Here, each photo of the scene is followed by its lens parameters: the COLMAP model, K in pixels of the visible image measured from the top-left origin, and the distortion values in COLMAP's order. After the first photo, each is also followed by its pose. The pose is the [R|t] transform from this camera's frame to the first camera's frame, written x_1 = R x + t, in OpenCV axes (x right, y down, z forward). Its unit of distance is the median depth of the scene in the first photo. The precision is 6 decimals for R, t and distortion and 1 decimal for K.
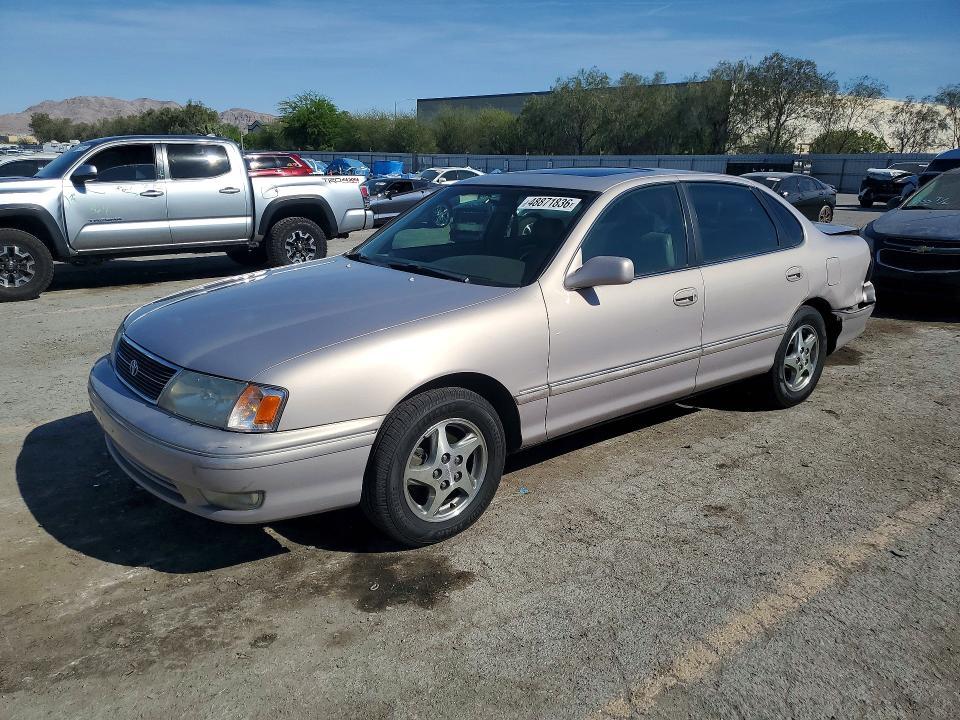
lens RADIAL K [[820.4, 0, 480.0], [0, 820.4, 360.0], [0, 0, 1]] dist [0.012244, 0.001768]
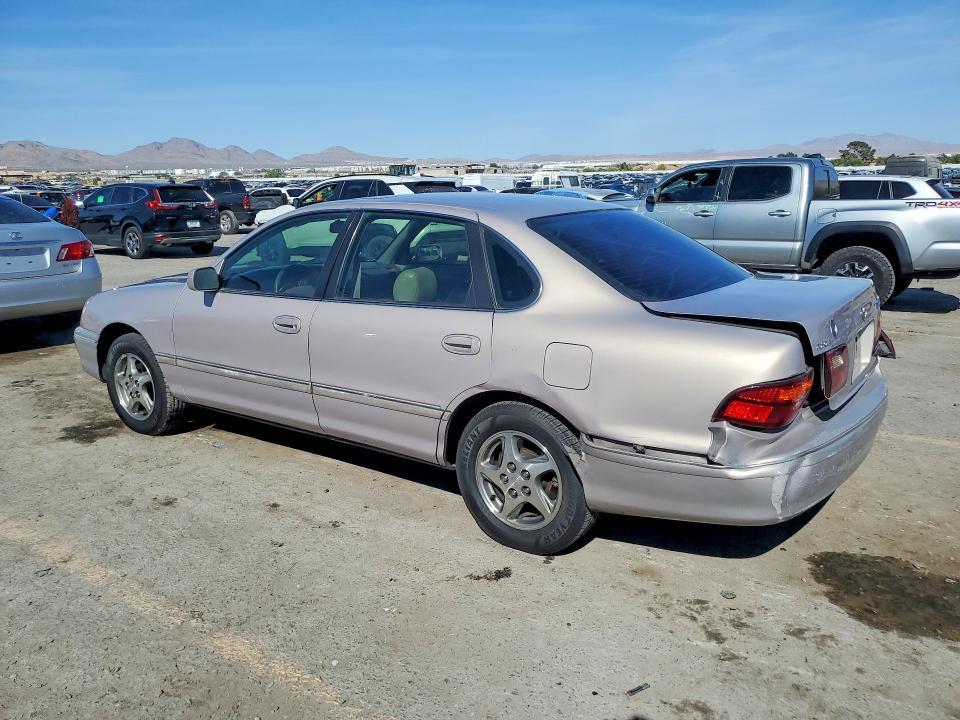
lens RADIAL K [[820.4, 0, 480.0], [0, 820.4, 360.0], [0, 0, 1]] dist [0.012244, 0.001768]
pose [[0.188535, 0.200511, -0.961379, 1.108589], [-0.219905, 0.962697, 0.157661, -0.214731], [0.957129, 0.181688, 0.225596, 0.889874]]
